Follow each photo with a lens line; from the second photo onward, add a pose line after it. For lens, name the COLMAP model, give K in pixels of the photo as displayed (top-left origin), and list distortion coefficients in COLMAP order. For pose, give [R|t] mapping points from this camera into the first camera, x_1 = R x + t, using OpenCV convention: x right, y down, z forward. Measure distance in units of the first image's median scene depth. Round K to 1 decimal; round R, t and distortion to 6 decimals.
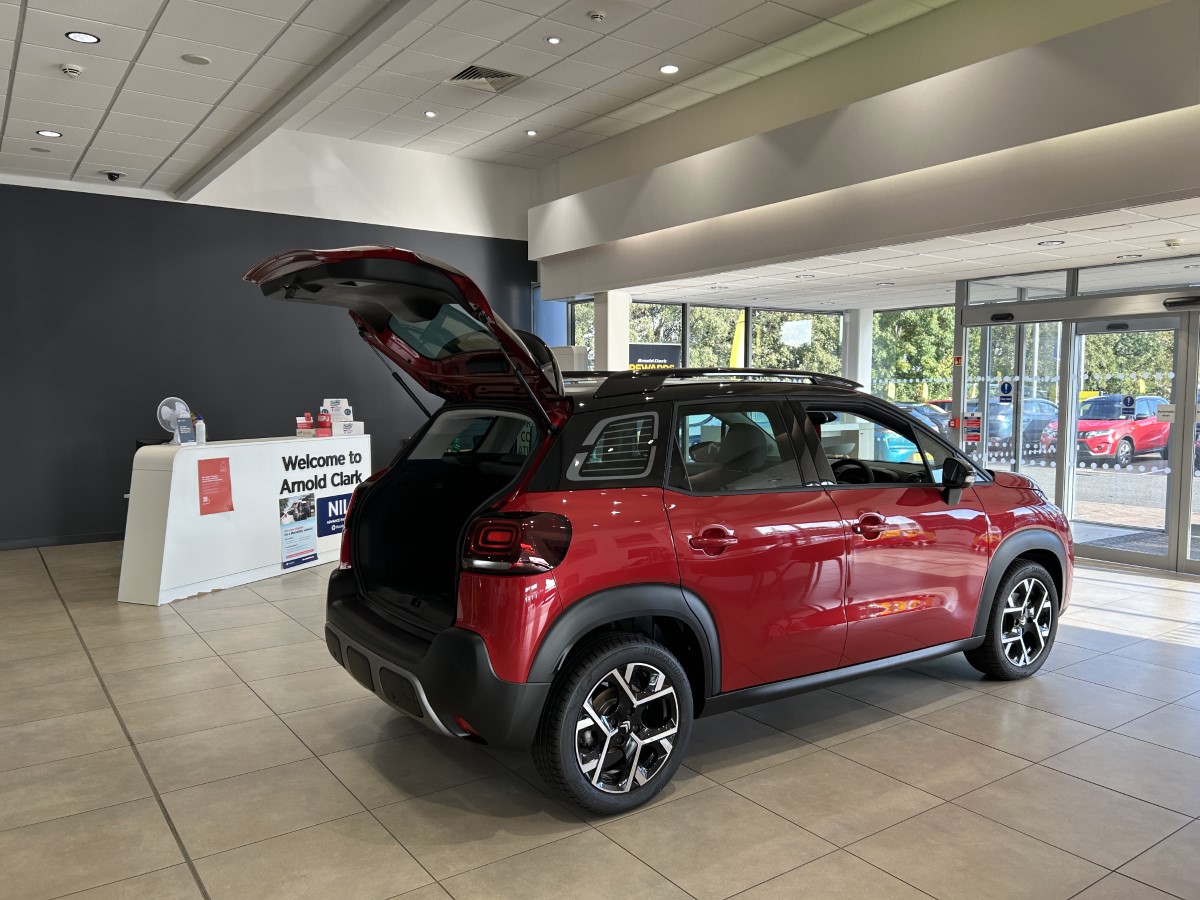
lens RADIAL K [[892.0, 0, 602.4], [0, 892.0, 453.8], [0, 0, 1]] dist [0.034811, -0.040199]
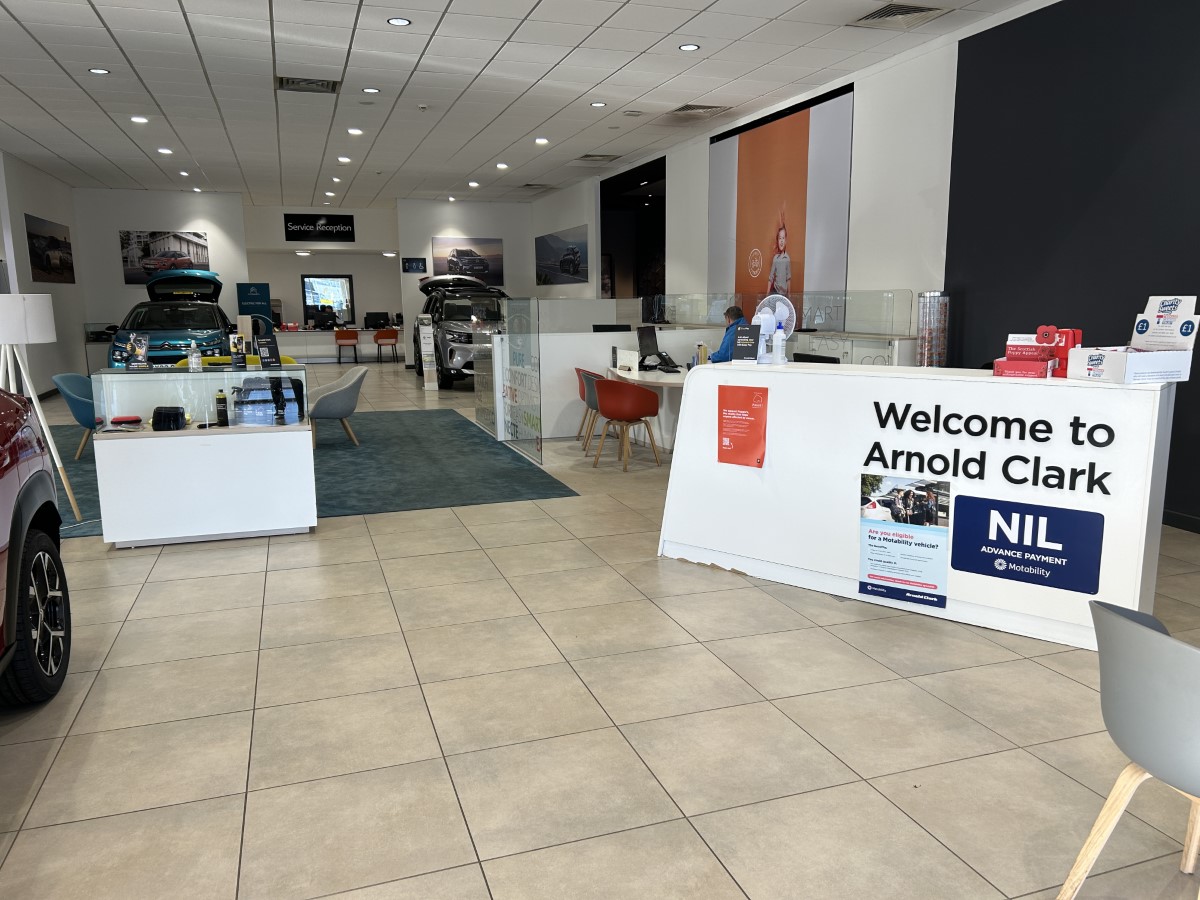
lens RADIAL K [[892.0, 0, 604.8], [0, 892.0, 447.2], [0, 0, 1]] dist [0.034811, -0.040199]
pose [[-0.278821, 0.165931, -0.945900, 0.218973], [-0.053493, 0.980747, 0.187812, -0.062614], [0.958852, 0.102965, -0.264577, 0.948736]]
